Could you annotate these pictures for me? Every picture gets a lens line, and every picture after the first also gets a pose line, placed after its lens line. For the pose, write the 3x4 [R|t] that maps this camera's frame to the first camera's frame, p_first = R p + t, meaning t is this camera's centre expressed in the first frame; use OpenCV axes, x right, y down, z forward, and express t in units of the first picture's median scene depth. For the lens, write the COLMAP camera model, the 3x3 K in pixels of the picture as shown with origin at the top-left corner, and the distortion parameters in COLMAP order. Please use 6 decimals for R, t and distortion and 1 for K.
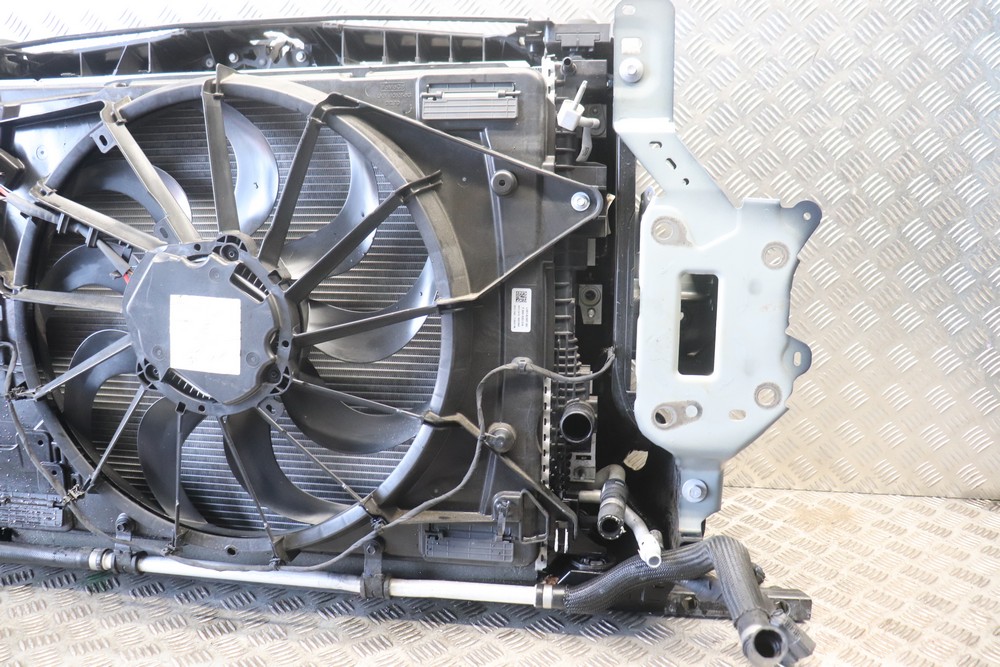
lens RADIAL K [[817.9, 0, 500.0], [0, 817.9, 333.5], [0, 0, 1]] dist [-0.199645, 0.188456]
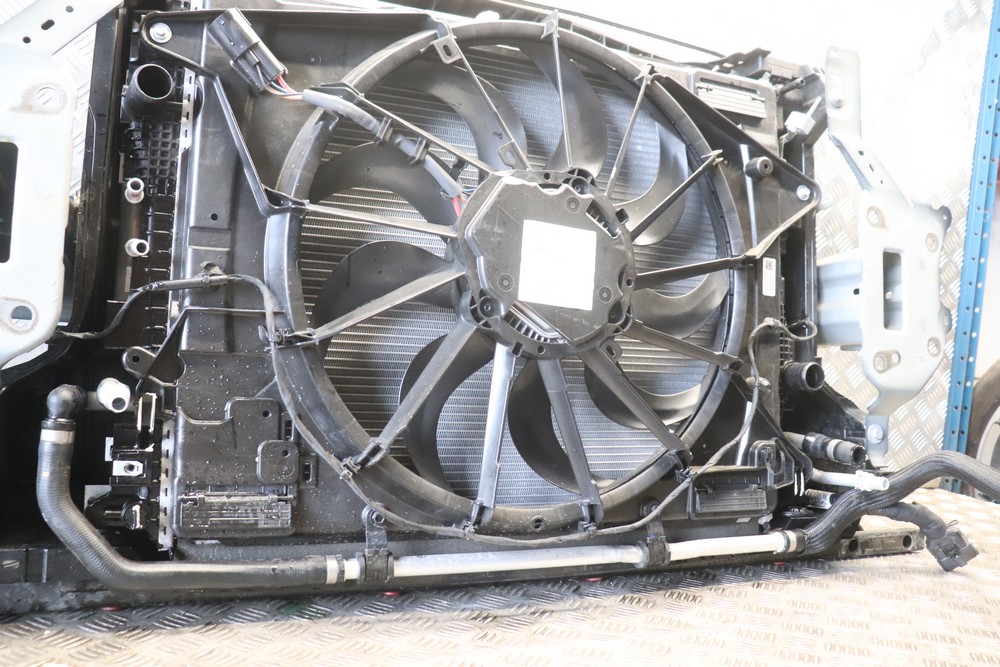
lens RADIAL K [[817.9, 0, 500.0], [0, 817.9, 333.5], [0, 0, 1]] dist [-0.199645, 0.188456]
pose [[0.871864, 0.049861, 0.487203, -0.884727], [0.051683, 0.979882, -0.192771, 0.257839], [-0.487013, 0.193250, 0.851747, 0.235922]]
